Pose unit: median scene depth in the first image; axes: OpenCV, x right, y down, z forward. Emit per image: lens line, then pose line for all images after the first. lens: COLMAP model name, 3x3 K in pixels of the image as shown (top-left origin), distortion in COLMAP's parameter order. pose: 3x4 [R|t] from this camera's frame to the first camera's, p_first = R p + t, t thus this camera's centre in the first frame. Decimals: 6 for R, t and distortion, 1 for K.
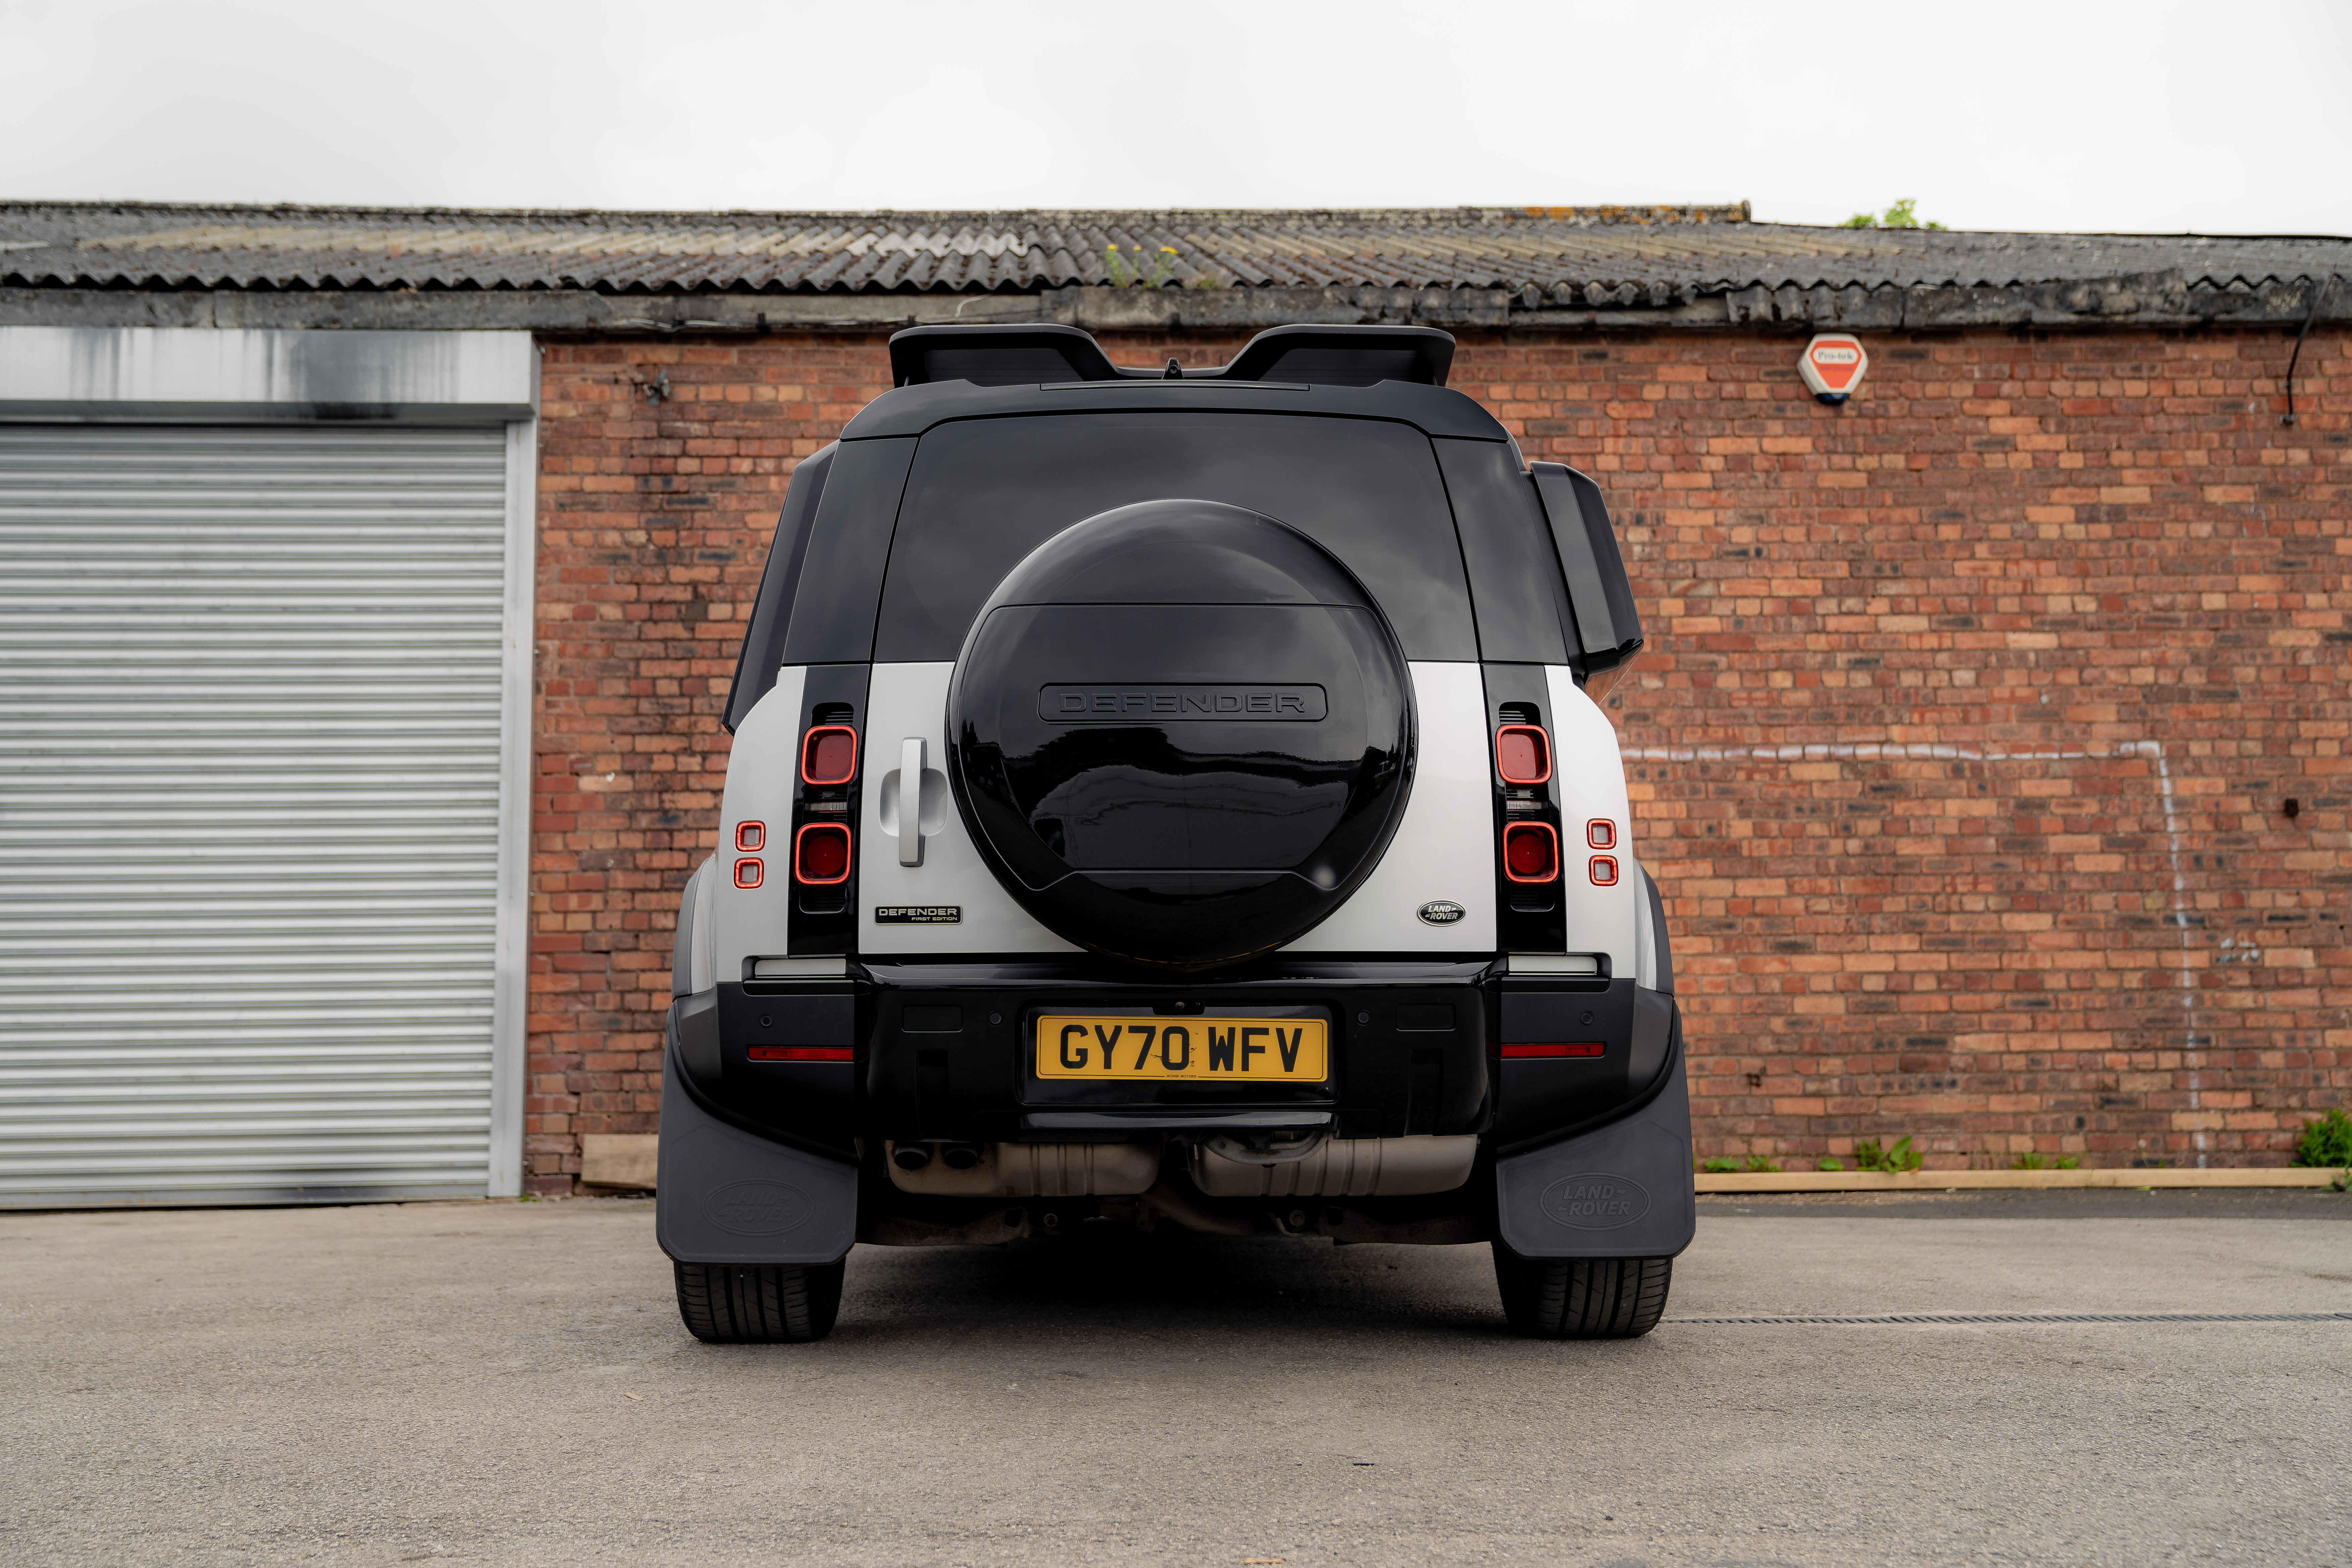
lens RADIAL K [[2625.3, 0, 1176.0], [0, 2625.3, 784.0], [0, 0, 1]] dist [0.060390, -0.027570]
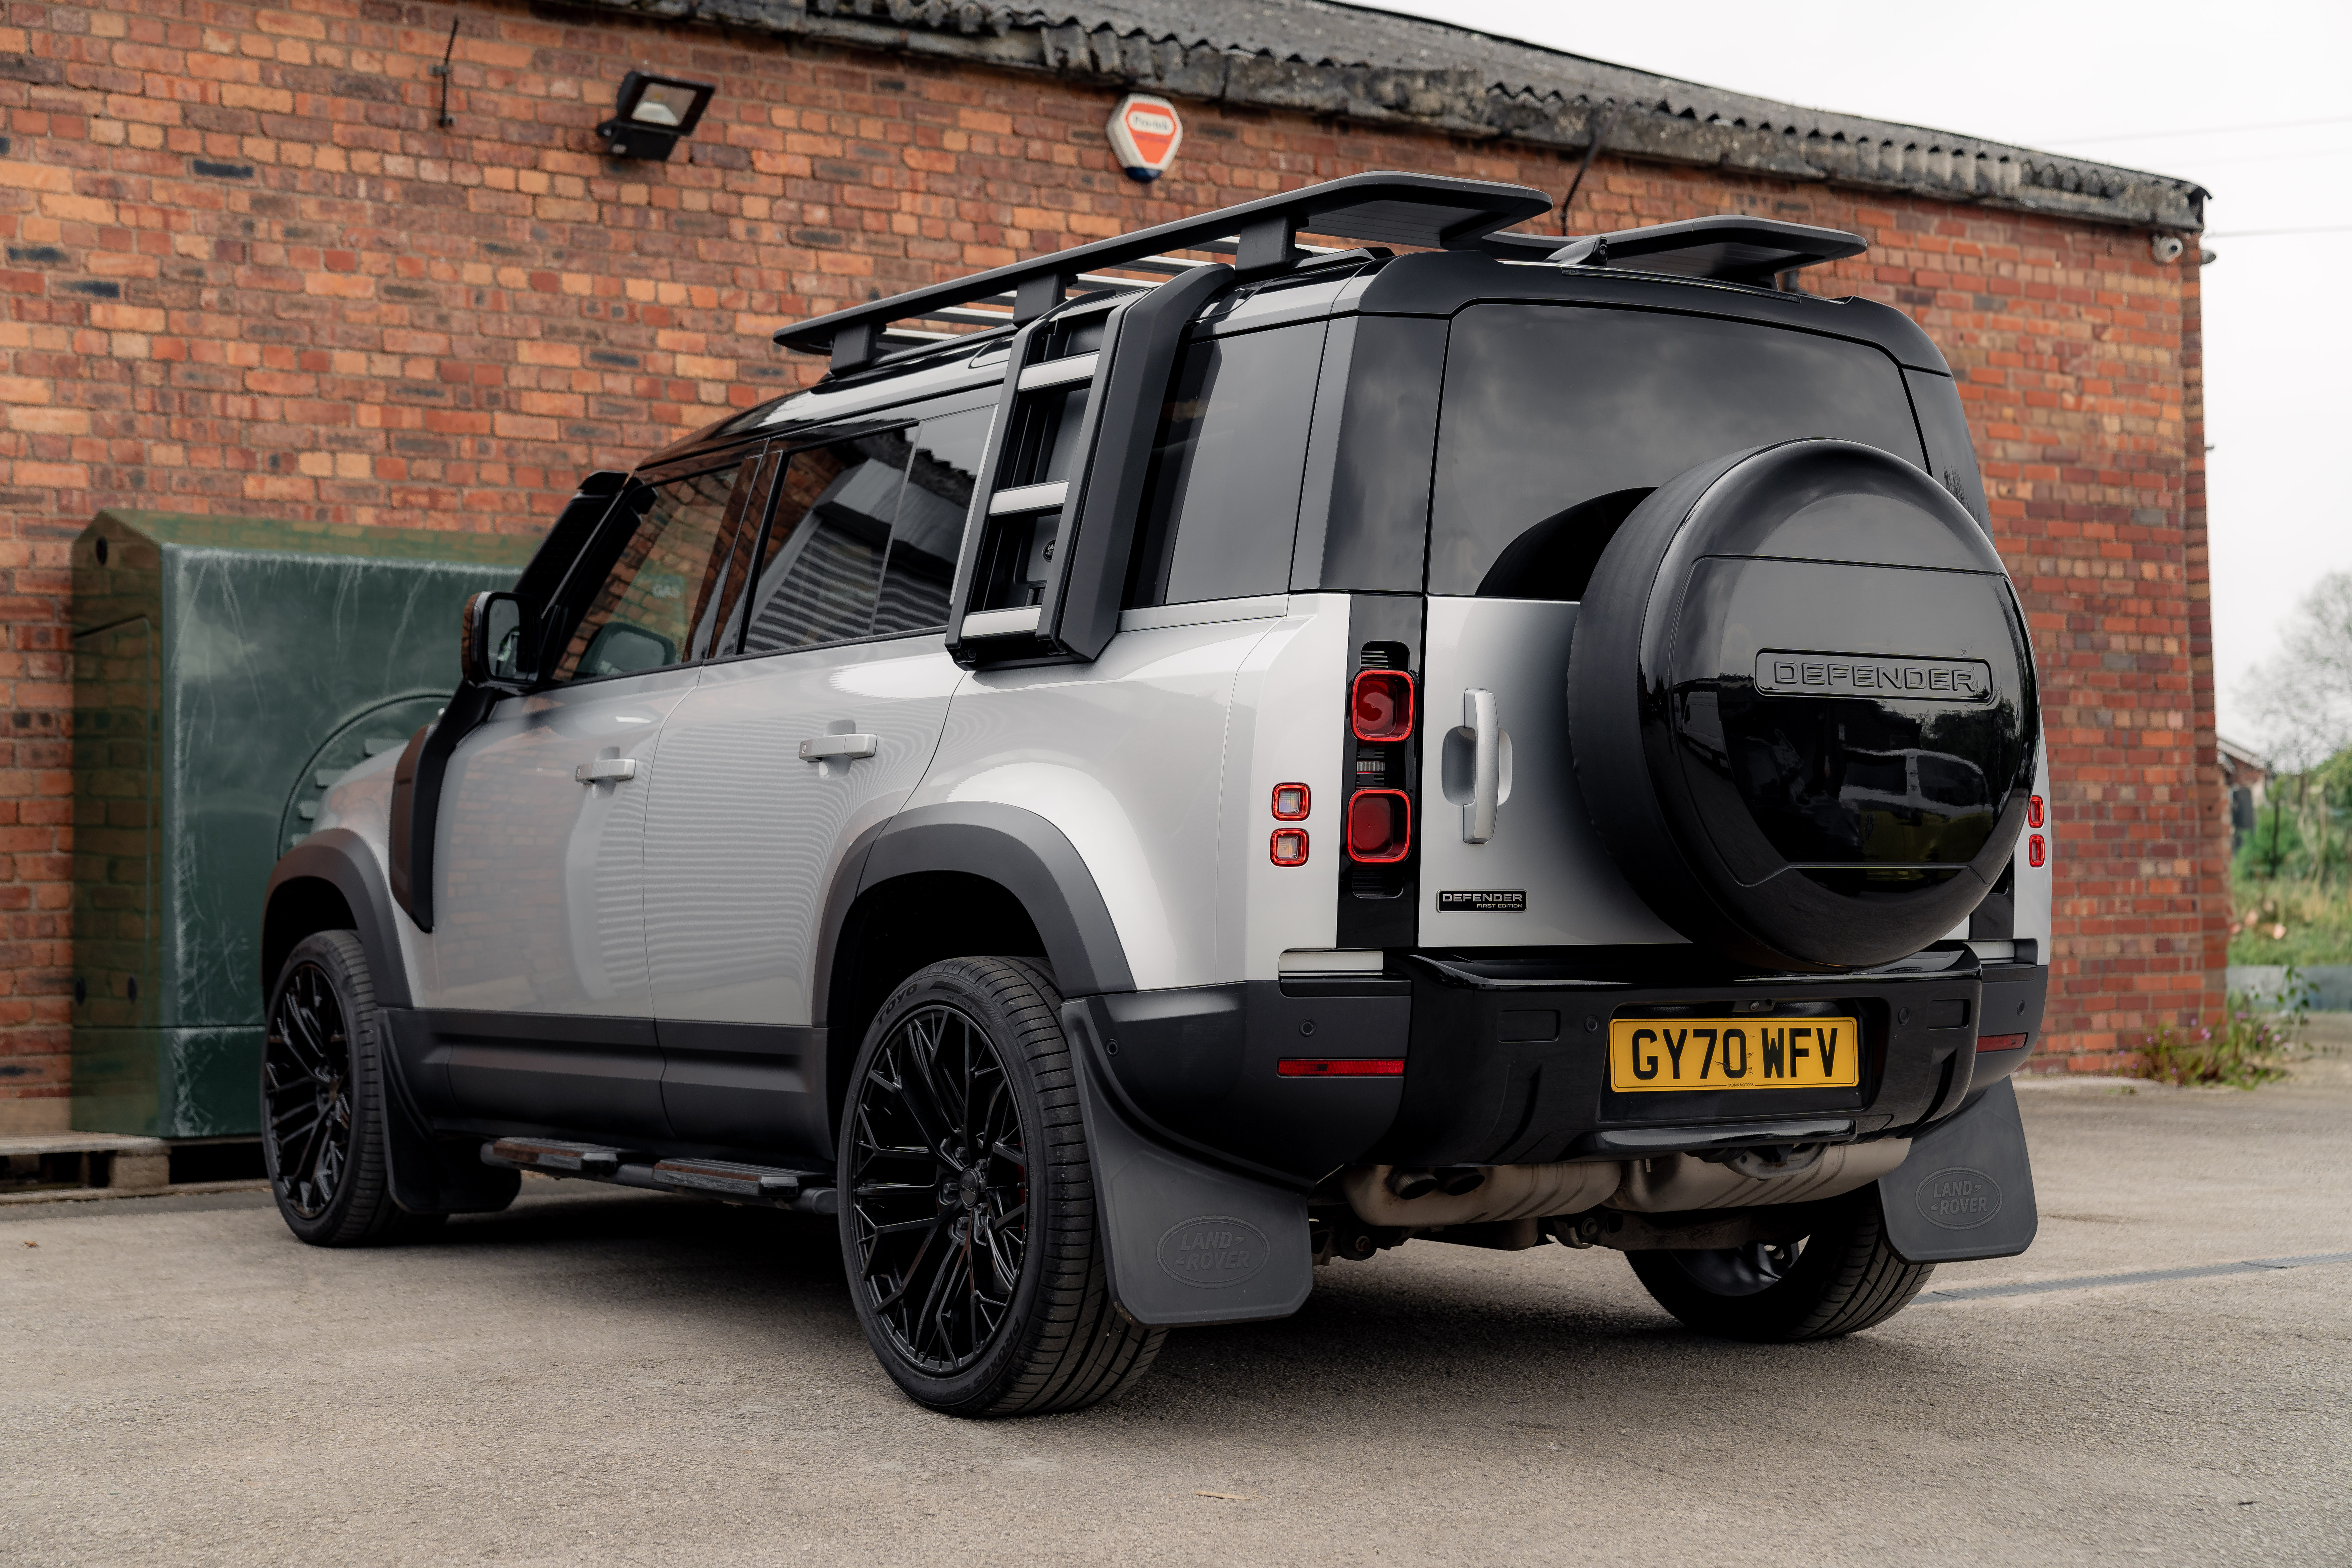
lens RADIAL K [[3494.3, 0, 1208.8], [0, 3494.3, 785.1], [0, 0, 1]] dist [0.078136, 0.064825]
pose [[0.843120, 0.017563, 0.537438, -0.328804], [-0.057551, 0.996673, 0.057713, -0.019756], [-0.534636, -0.079589, 0.841326, 0.046858]]
